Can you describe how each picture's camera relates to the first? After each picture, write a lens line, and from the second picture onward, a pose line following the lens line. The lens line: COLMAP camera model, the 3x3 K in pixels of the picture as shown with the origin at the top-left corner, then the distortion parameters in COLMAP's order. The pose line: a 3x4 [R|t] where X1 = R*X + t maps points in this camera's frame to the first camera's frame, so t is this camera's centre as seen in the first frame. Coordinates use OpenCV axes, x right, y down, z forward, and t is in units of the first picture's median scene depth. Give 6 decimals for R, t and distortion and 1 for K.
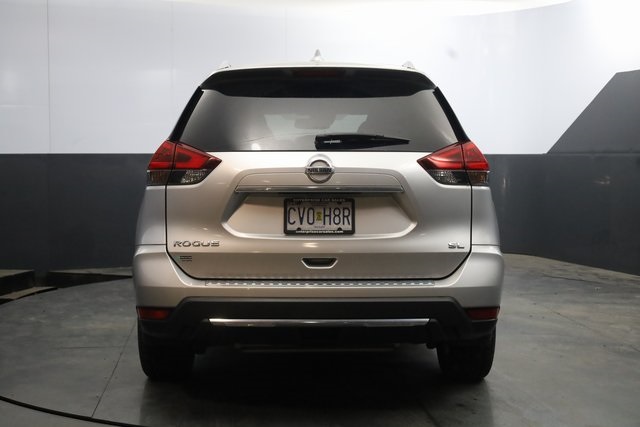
lens RADIAL K [[929.7, 0, 319.6], [0, 929.7, 214.1], [0, 0, 1]] dist [-0.042875, 0.000000]
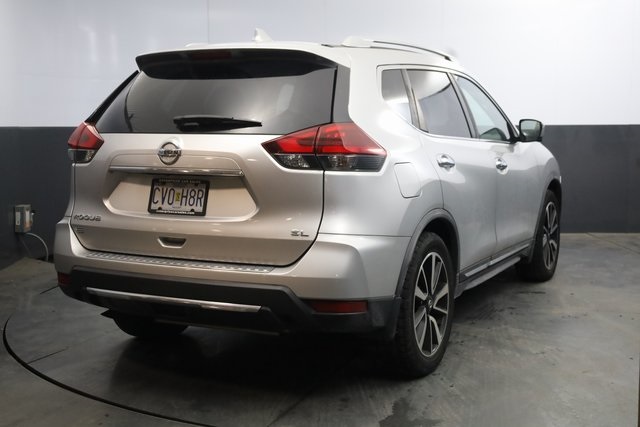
lens RADIAL K [[929.7, 0, 316.3], [0, 929.7, 214.3], [0, 0, 1]] dist [-0.042875, 0.000000]
pose [[0.885150, 0.047345, -0.462890, 0.609295], [-0.031065, 0.998603, 0.042736, -0.027065], [0.464267, -0.023448, 0.885385, 0.163421]]
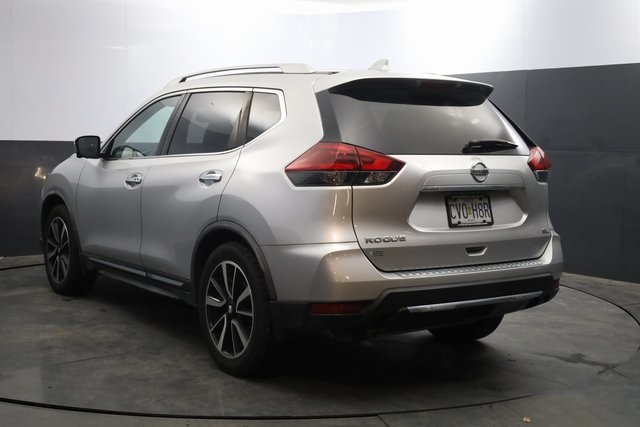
lens RADIAL K [[929.7, 0, 317.2], [0, 929.7, 212.8], [0, 0, 1]] dist [-0.042875, 0.000000]
pose [[0.821382, -0.031317, 0.569518, -0.817002], [0.021932, 0.999487, 0.023329, -0.026352], [-0.569956, -0.006671, 0.821648, 0.155753]]
